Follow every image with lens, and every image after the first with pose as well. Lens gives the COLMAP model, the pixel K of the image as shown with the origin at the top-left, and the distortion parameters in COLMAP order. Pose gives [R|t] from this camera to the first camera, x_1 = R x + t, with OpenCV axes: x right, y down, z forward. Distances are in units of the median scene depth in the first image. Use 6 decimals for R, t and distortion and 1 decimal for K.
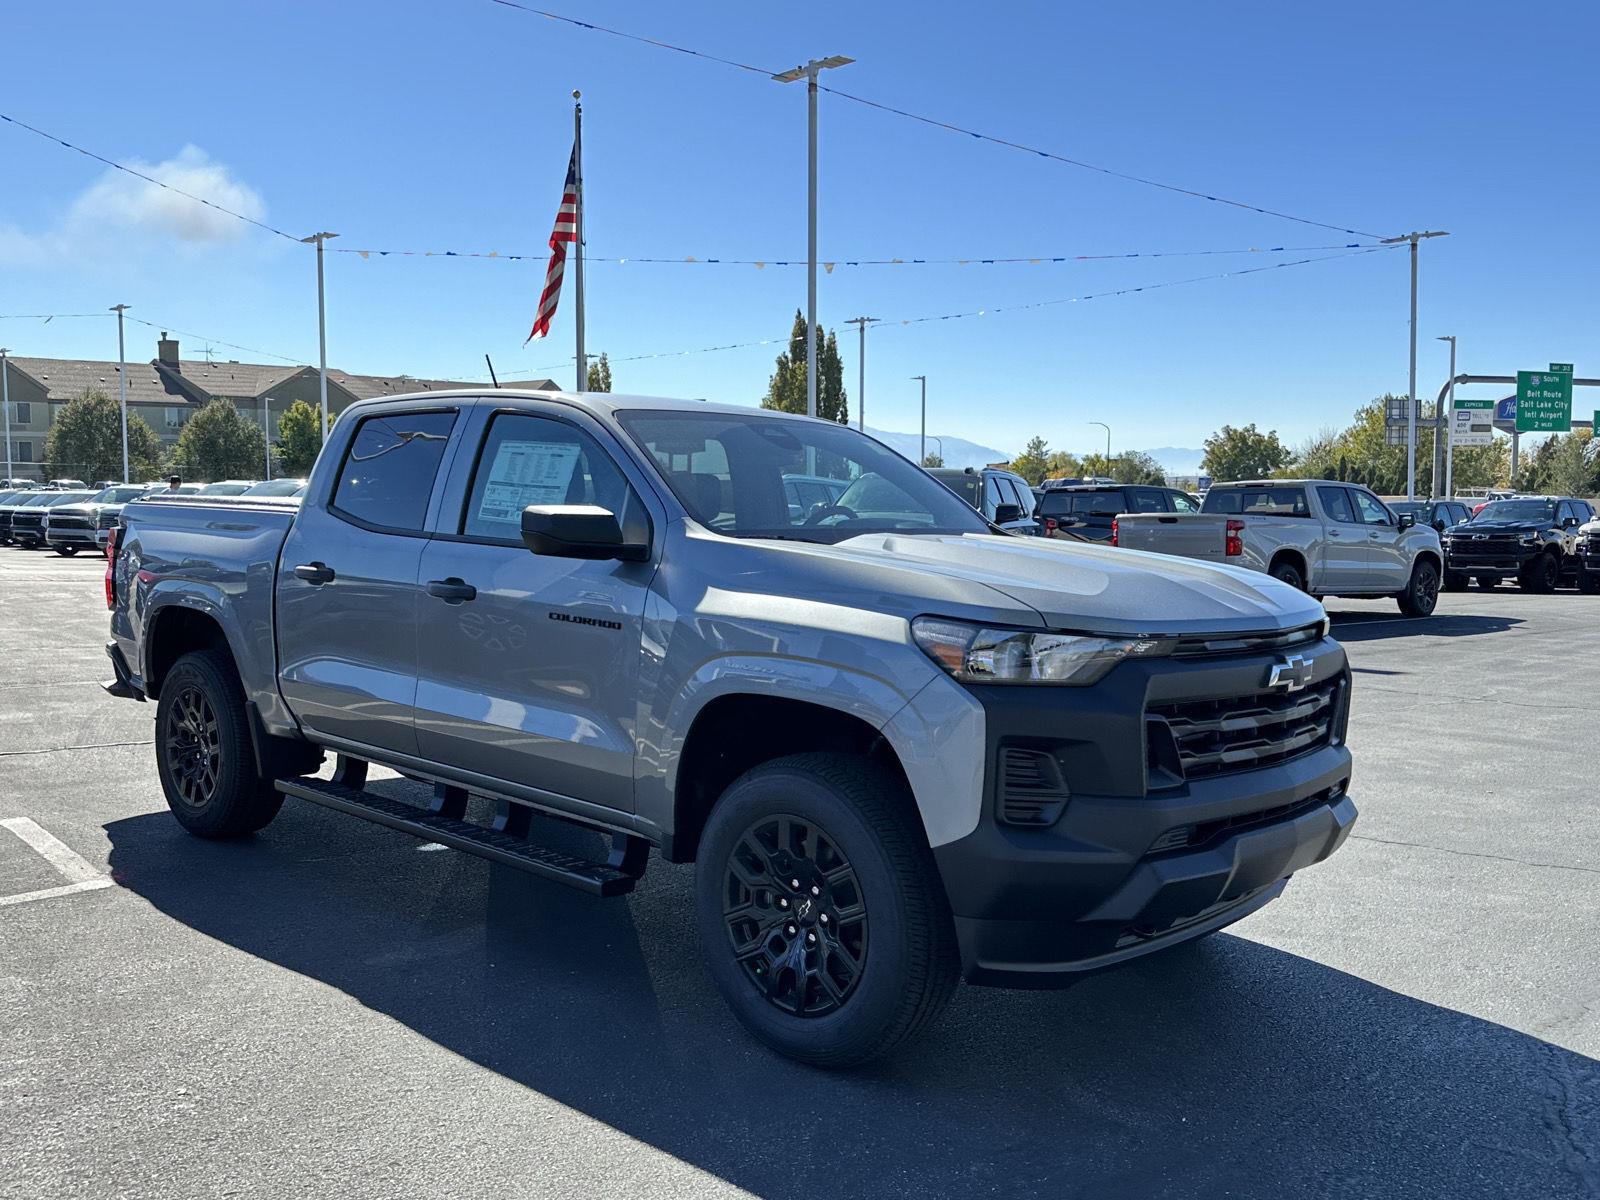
lens RADIAL K [[1397.1, 0, 806.8], [0, 1397.1, 590.9], [0, 0, 1]] dist [0.133845, -0.243343]
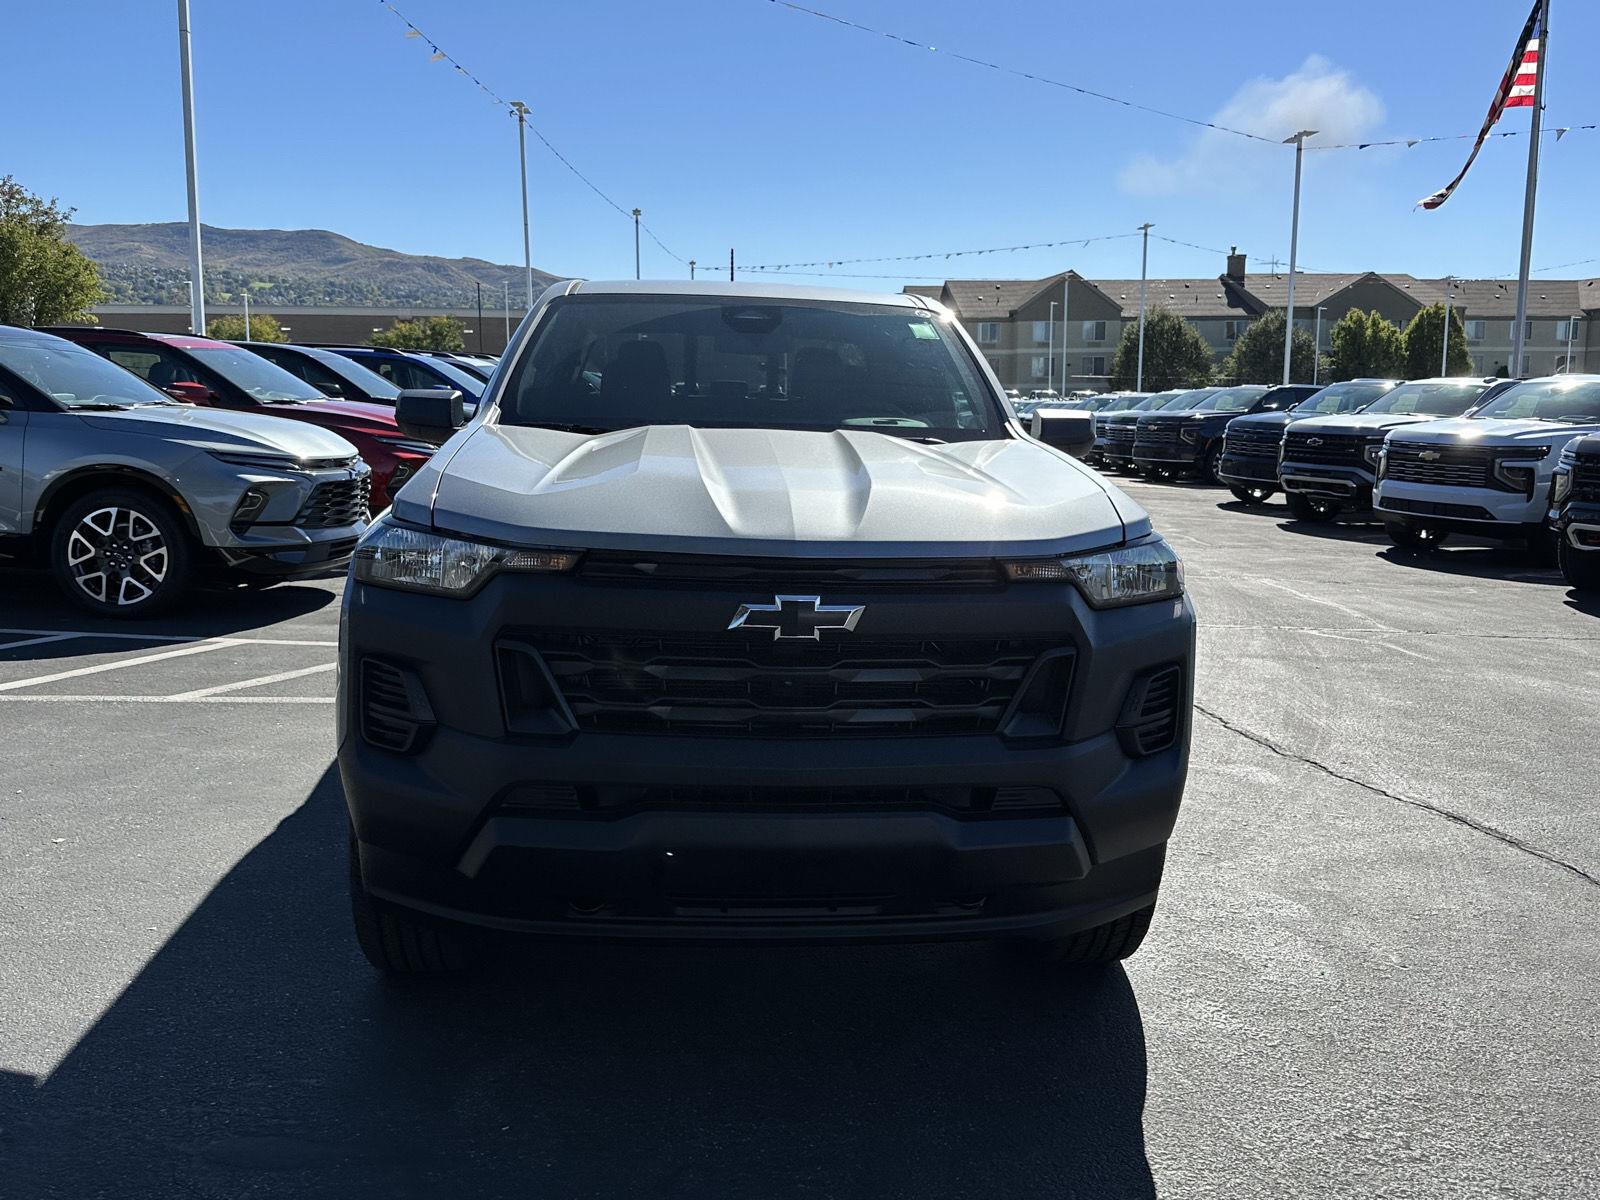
lens RADIAL K [[1397.1, 0, 811.3], [0, 1397.1, 599.9], [0, 0, 1]] dist [0.133845, -0.243343]
pose [[0.741973, 0.100902, -0.662794, 0.118921], [-0.055829, 0.994475, 0.088898, -0.002407], [0.668102, -0.028957, 0.743506, 0.066330]]
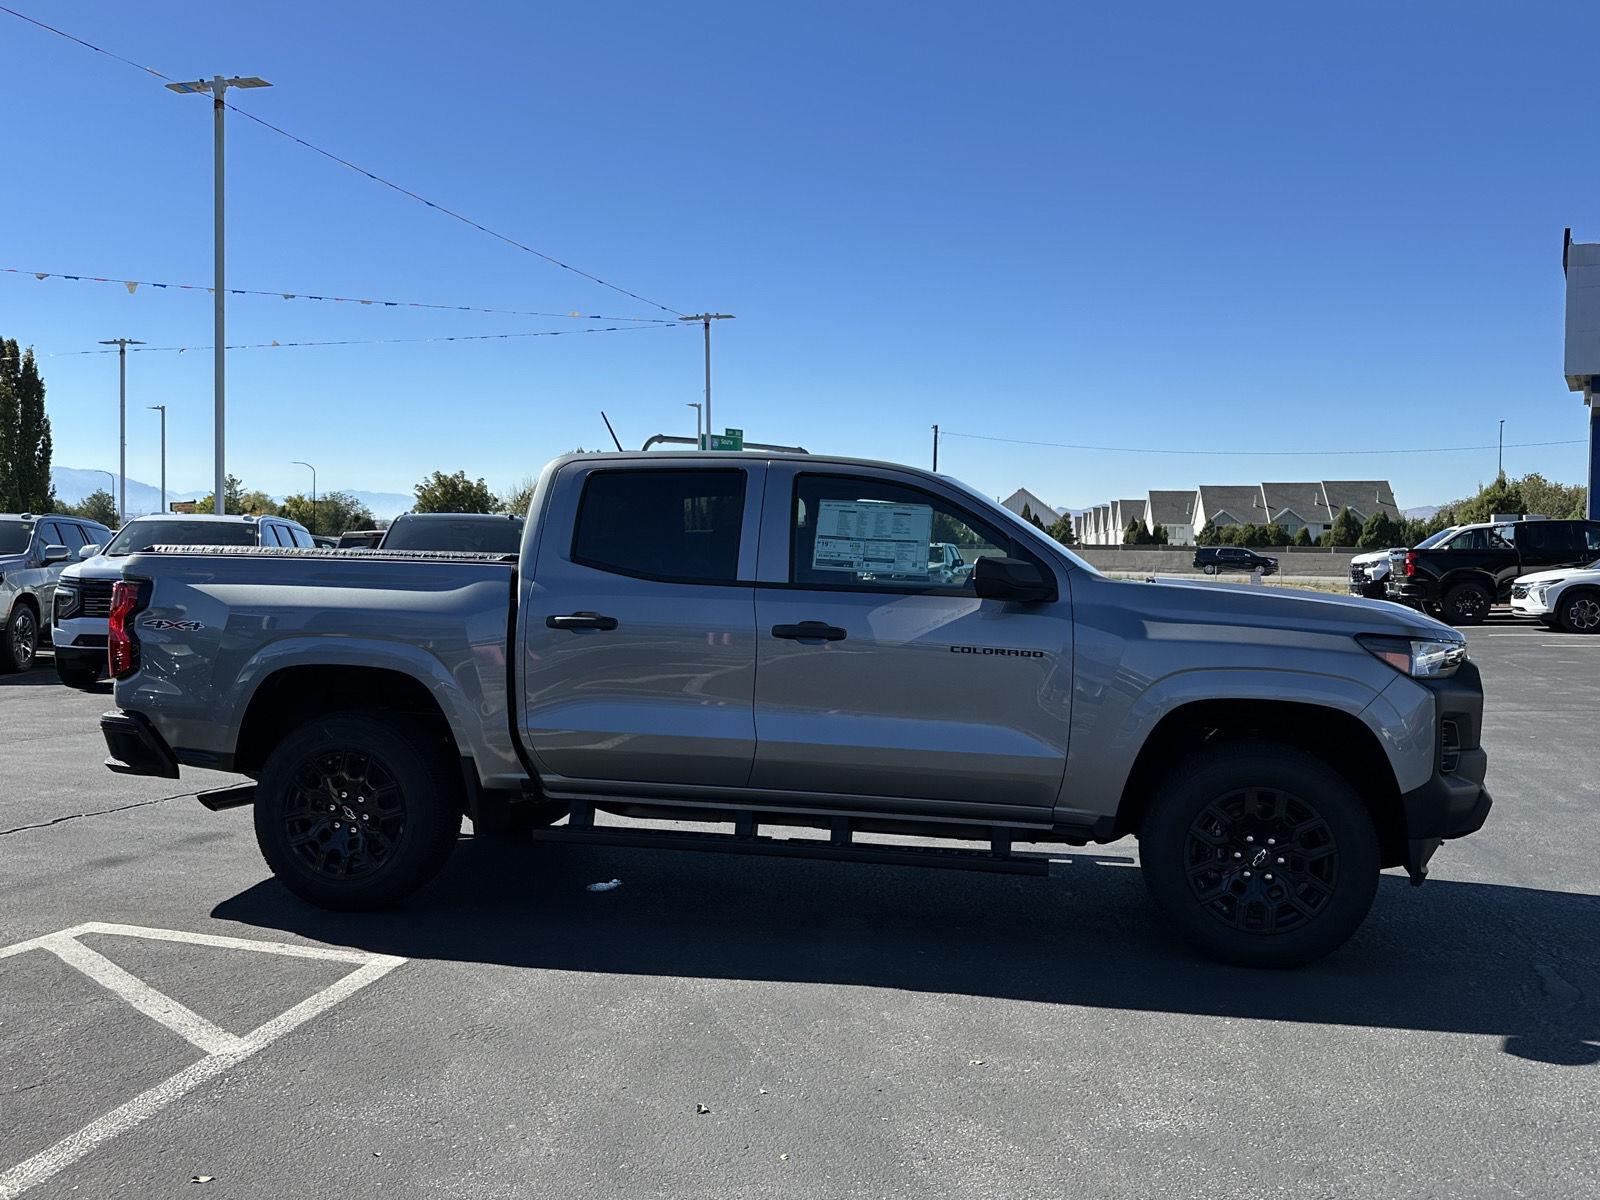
lens RADIAL K [[1397.1, 0, 797.1], [0, 1397.1, 592.5], [0, 0, 1]] dist [0.133845, -0.243343]
pose [[0.850237, -0.015056, 0.526185, -0.154790], [0.030728, 0.999306, -0.021059, -0.001624], [-0.525503, 0.034074, 0.850109, 0.010118]]
